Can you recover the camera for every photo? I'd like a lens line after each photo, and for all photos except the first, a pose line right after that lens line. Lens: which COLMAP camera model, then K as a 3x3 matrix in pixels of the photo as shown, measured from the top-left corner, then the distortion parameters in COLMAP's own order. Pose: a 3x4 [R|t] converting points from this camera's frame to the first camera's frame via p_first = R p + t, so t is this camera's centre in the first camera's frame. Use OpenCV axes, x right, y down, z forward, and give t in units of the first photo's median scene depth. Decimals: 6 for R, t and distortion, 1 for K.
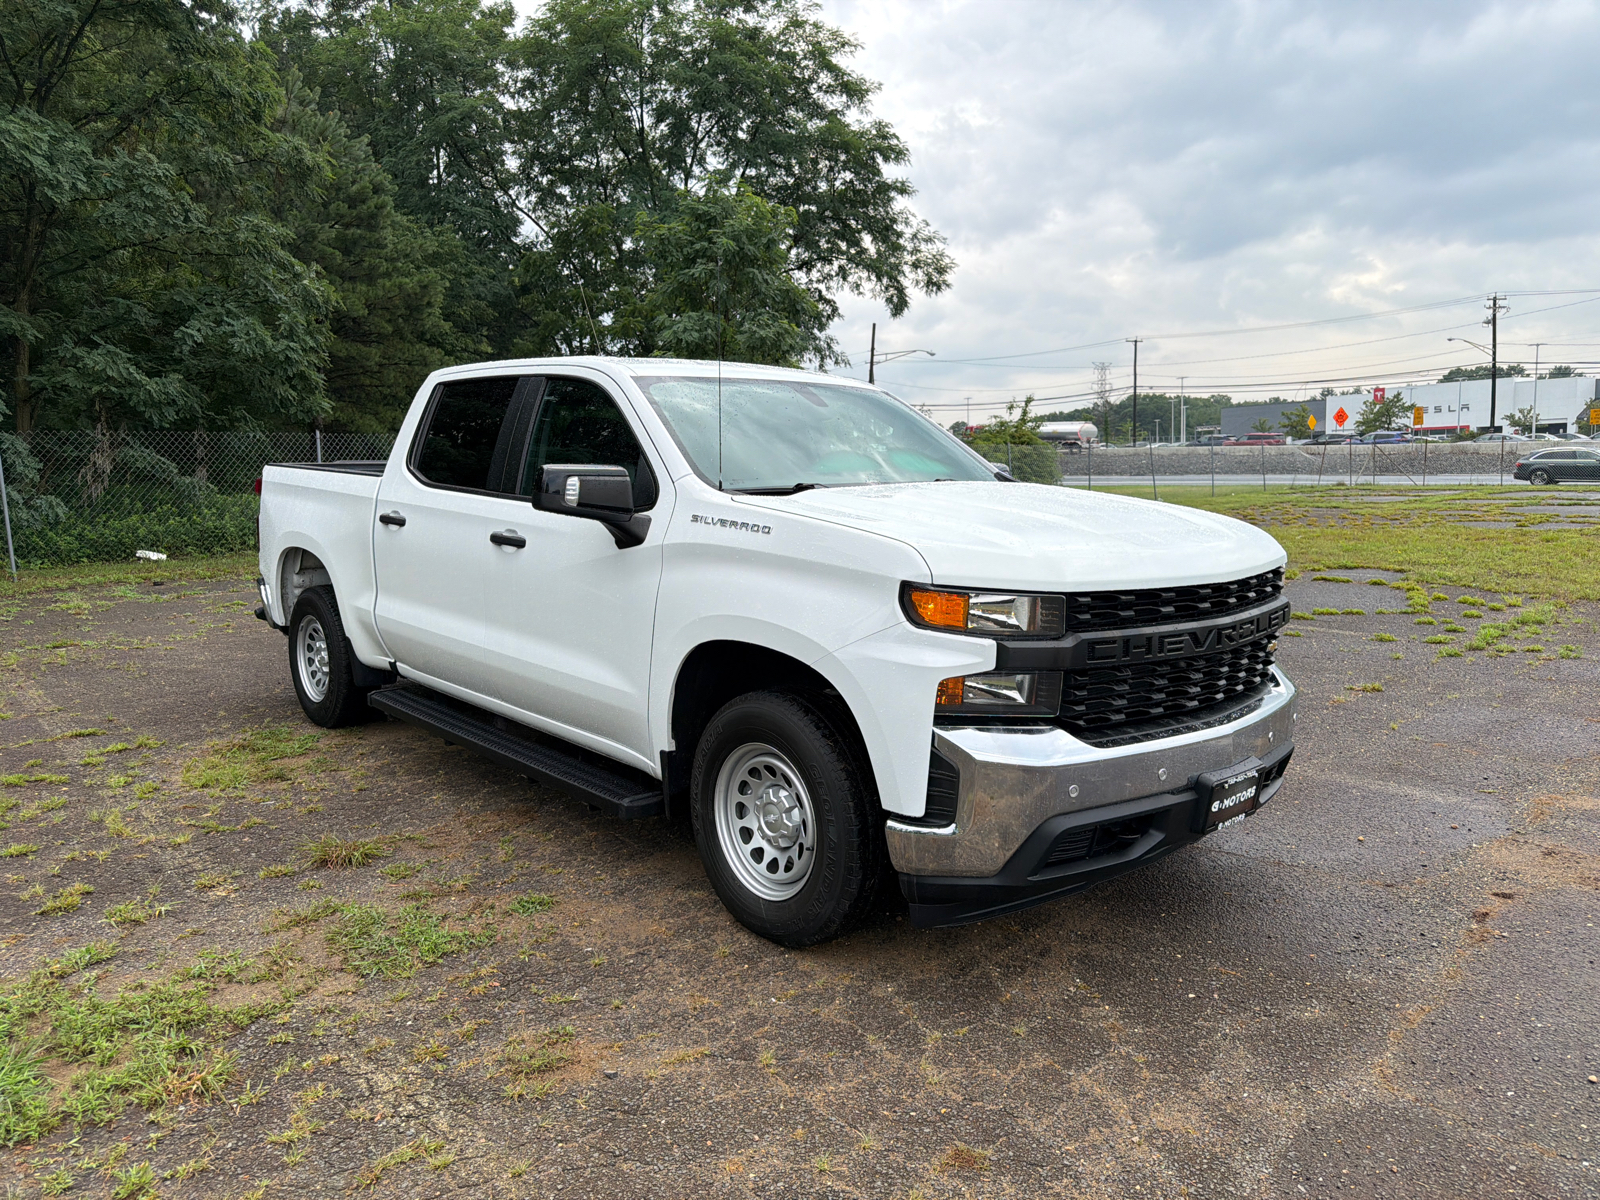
lens RADIAL K [[1132.7, 0, 805.4], [0, 1132.7, 604.3], [0, 0, 1]] dist [0.039179, -0.046838]
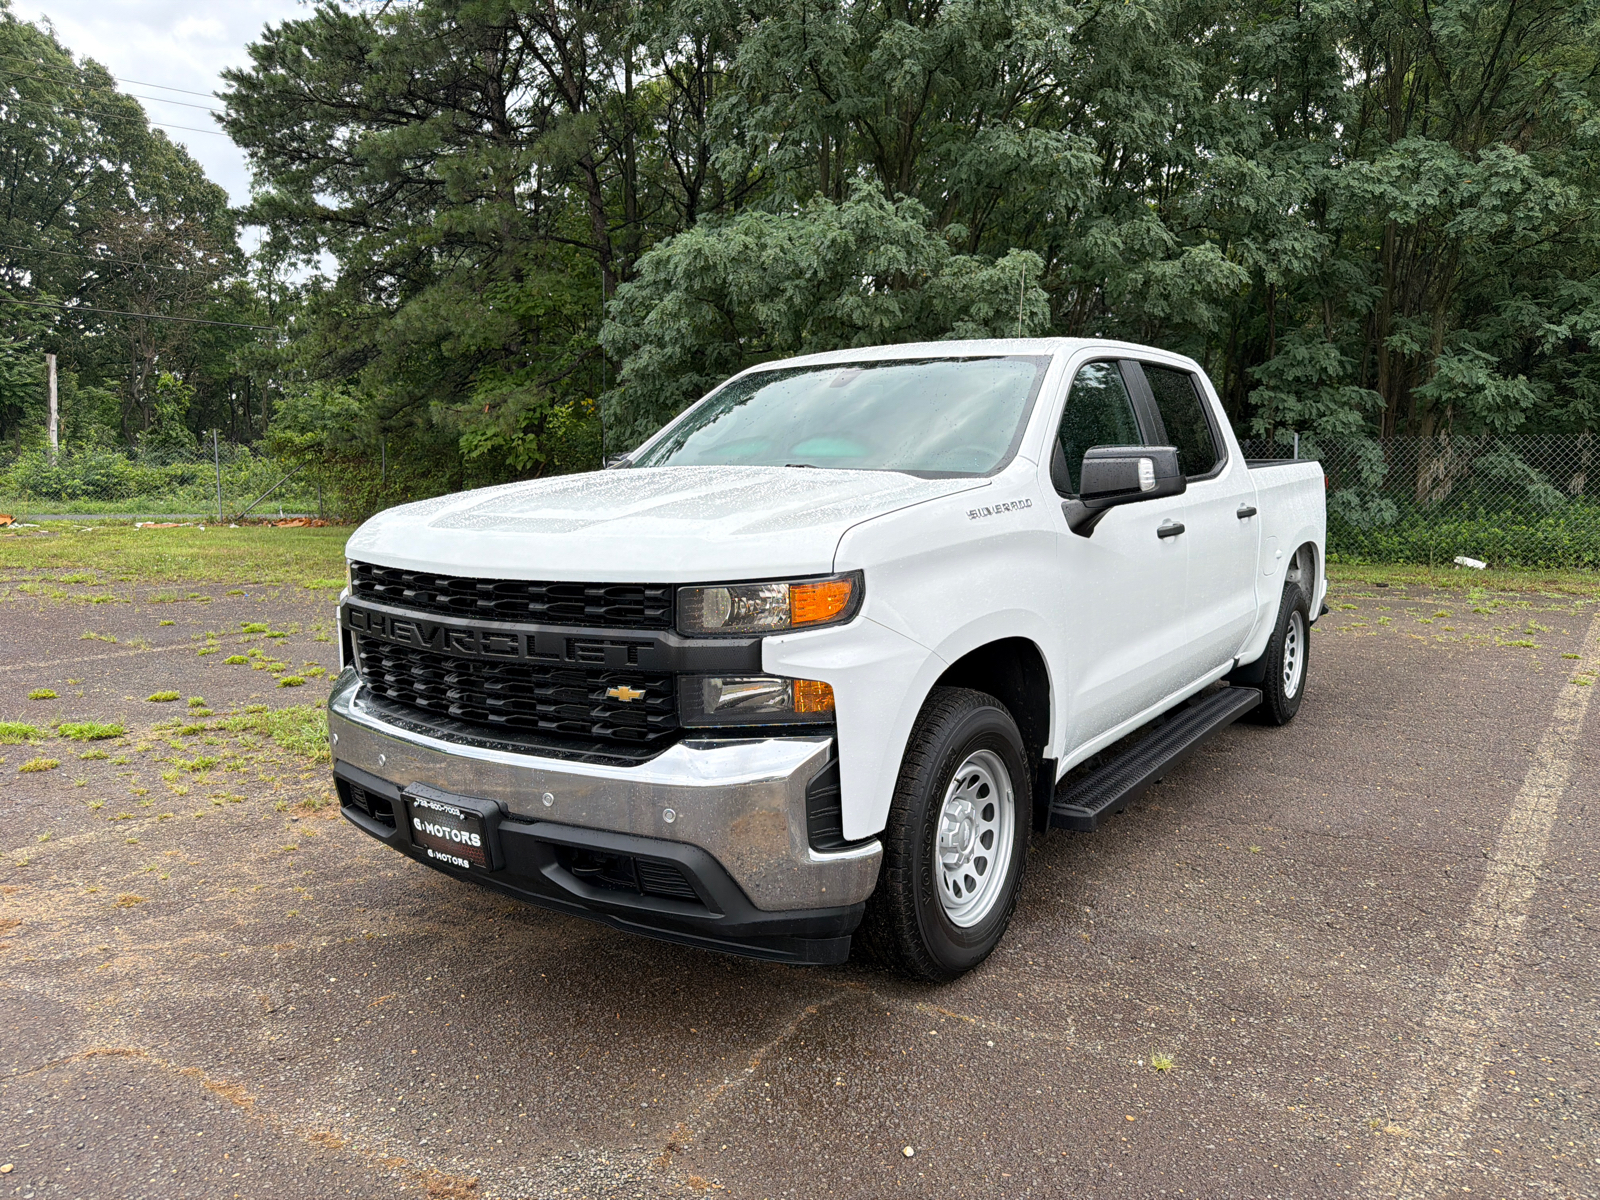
lens RADIAL K [[1132.7, 0, 805.6], [0, 1132.7, 619.7], [0, 0, 1]] dist [0.039179, -0.046838]
pose [[0.215252, 0.128434, -0.968076, 0.283526], [-0.127126, 0.986564, 0.102621, -0.024362], [0.968249, 0.100979, 0.228688, 0.241203]]
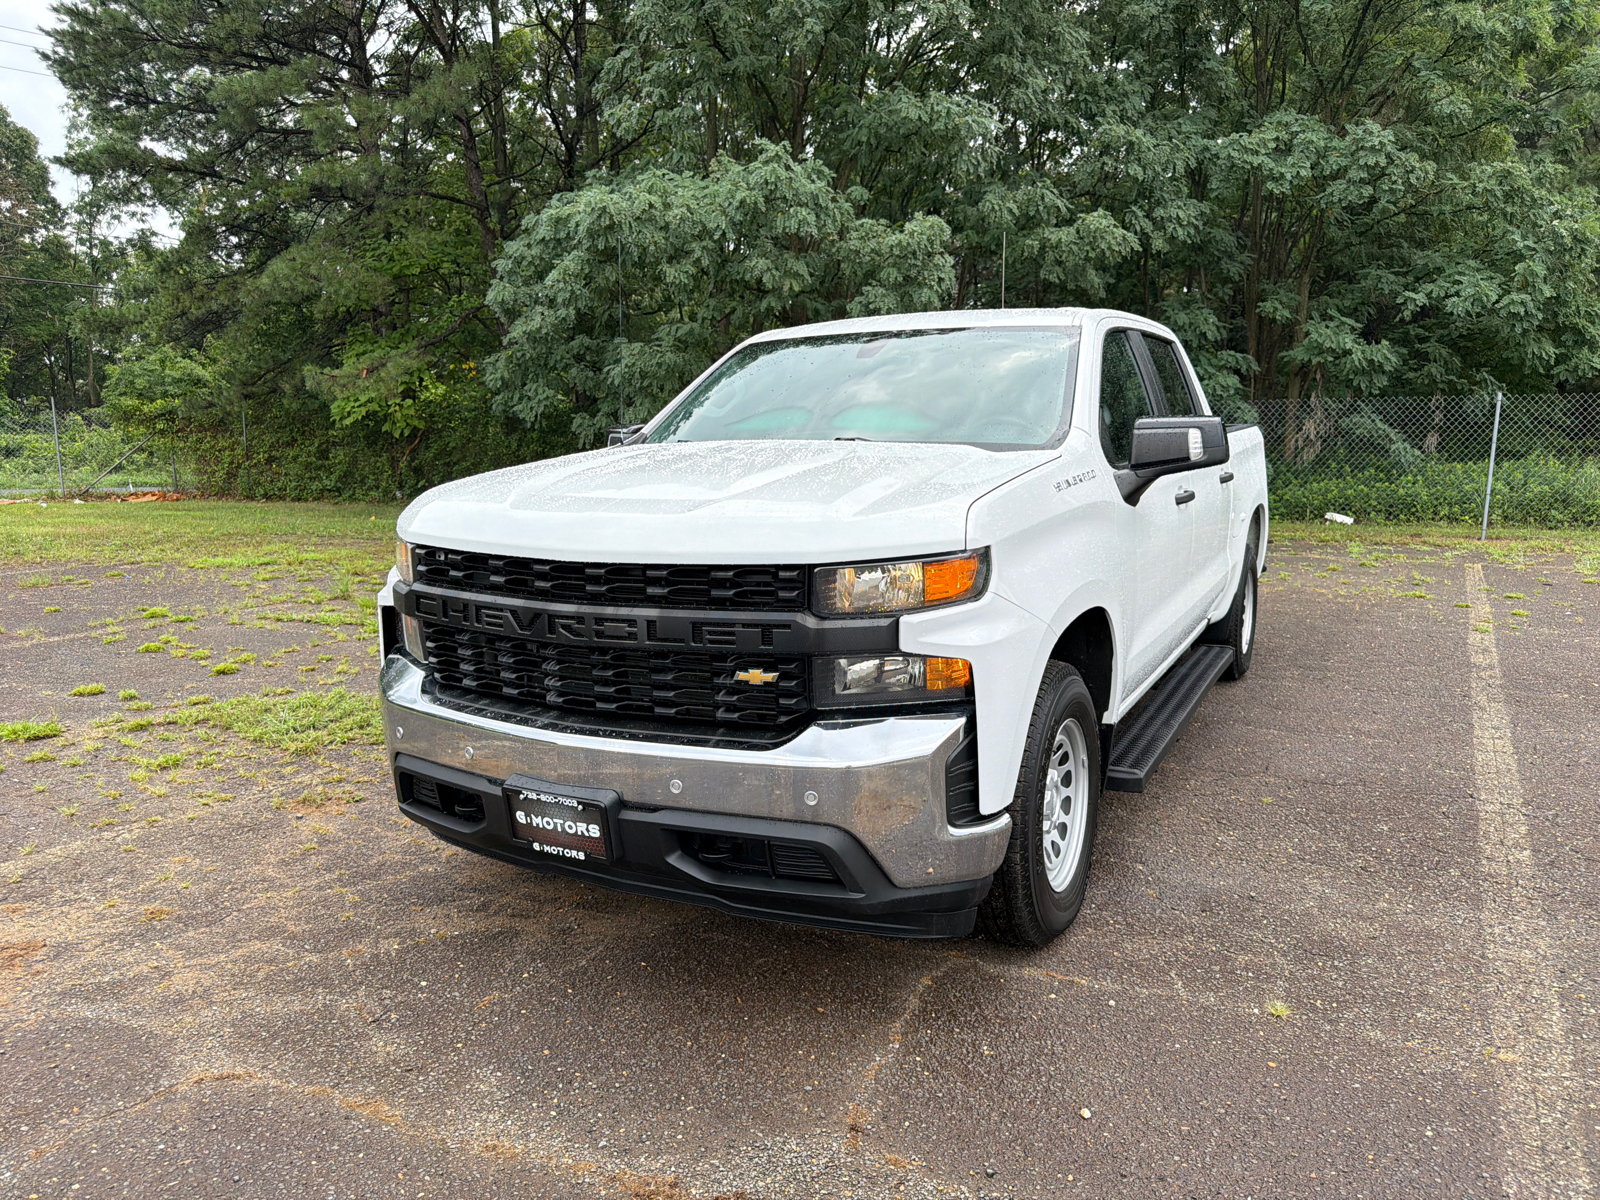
lens RADIAL K [[1132.7, 0, 807.8], [0, 1132.7, 619.9], [0, 0, 1]] dist [0.039179, -0.046838]
pose [[0.334441, 0.151186, -0.930211, 0.270449], [-0.114275, 0.986271, 0.119212, -0.021444], [0.935463, 0.066430, 0.347126, 0.201190]]
